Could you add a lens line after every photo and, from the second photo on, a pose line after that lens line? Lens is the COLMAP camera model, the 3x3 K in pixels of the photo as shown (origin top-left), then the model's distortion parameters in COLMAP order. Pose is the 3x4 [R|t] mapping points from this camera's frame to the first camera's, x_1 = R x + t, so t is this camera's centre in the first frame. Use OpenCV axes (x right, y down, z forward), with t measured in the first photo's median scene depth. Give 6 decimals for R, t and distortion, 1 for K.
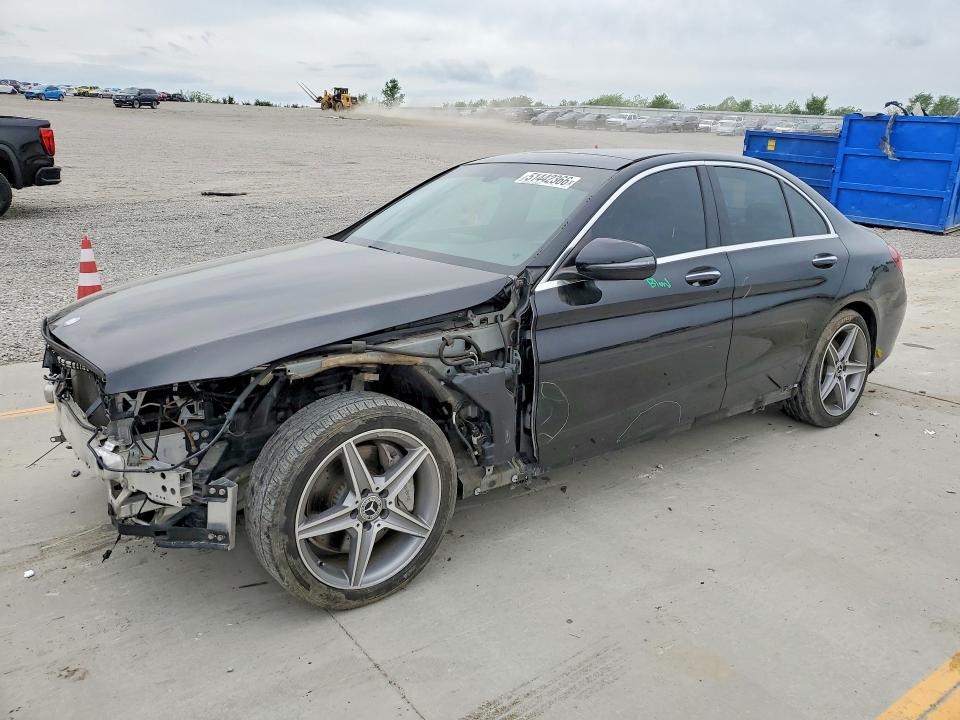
lens RADIAL K [[752.9, 0, 480.0], [0, 752.9, 360.0], [0, 0, 1]] dist [-0.000694, 0.001669]
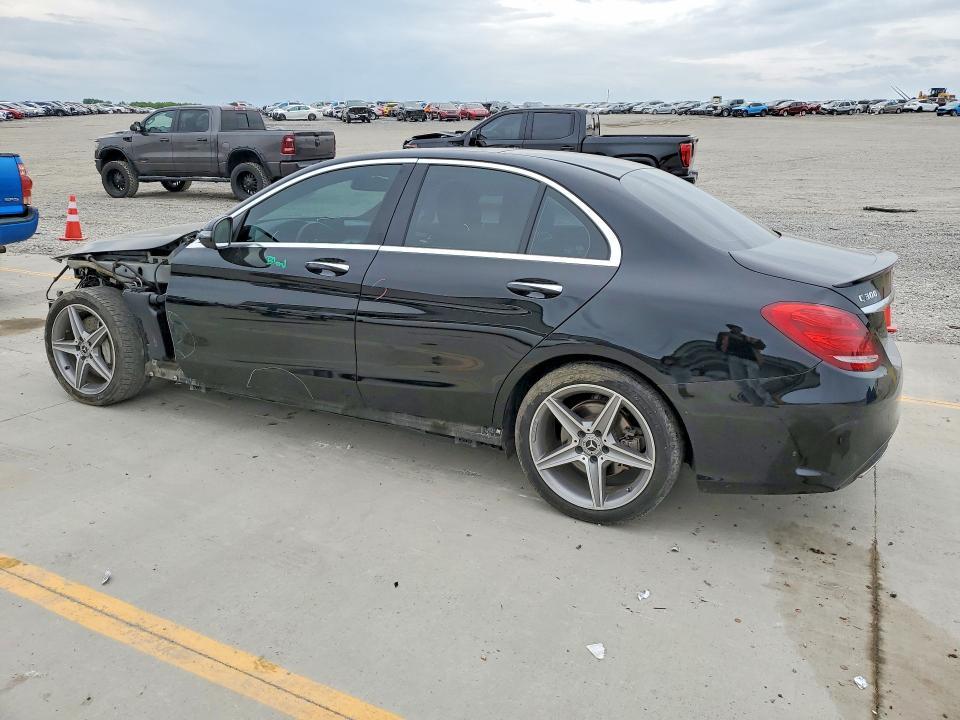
lens RADIAL K [[752.9, 0, 480.0], [0, 752.9, 360.0], [0, 0, 1]] dist [-0.000694, 0.001669]
pose [[0.447813, 0.227733, -0.864639, 1.246059], [-0.246001, 0.961081, 0.125726, -0.159154], [0.859620, 0.156400, 0.486407, 0.645936]]
